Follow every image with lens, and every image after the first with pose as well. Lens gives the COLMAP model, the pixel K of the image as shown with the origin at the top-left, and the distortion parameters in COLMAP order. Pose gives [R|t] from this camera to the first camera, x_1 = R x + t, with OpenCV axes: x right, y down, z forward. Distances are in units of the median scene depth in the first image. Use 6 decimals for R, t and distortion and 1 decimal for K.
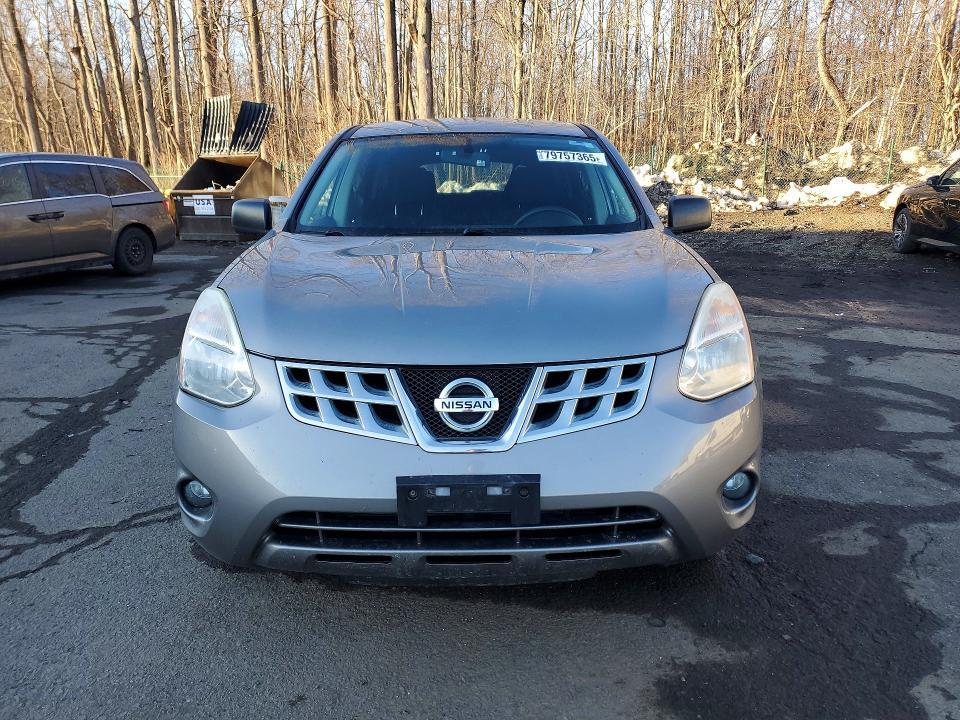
lens RADIAL K [[735.3, 0, 480.0], [0, 735.3, 360.0], [0, 0, 1]] dist [0.069560, -0.058838]
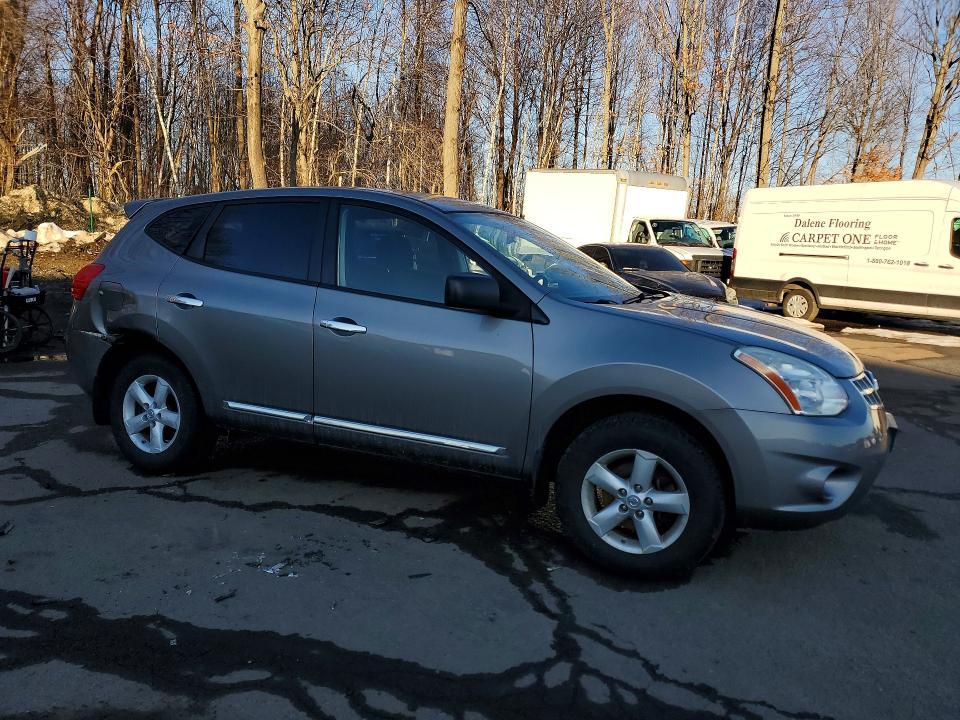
lens RADIAL K [[734.1, 0, 479.8], [0, 734.1, 377.3], [0, 0, 1]] dist [0.025979, 0.003063]
pose [[0.420246, -0.137820, 0.896883, -1.119510], [0.164528, 0.983589, 0.074051, -0.141347], [-0.892370, 0.116443, 0.436025, 0.545444]]
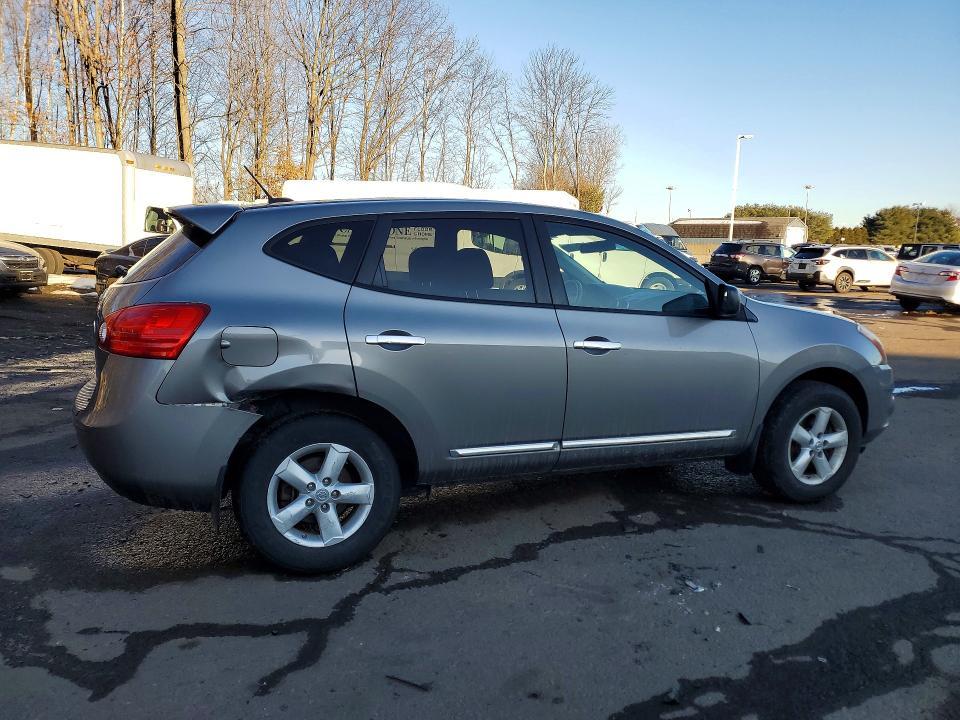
lens RADIAL K [[735.3, 0, 480.0], [0, 735.3, 360.0], [0, 0, 1]] dist [0.069560, -0.058838]
pose [[-0.365758, -0.142156, 0.919790, -1.158723], [0.193671, 0.955008, 0.224613, -0.408590], [-0.910337, 0.260290, -0.321770, 1.635405]]
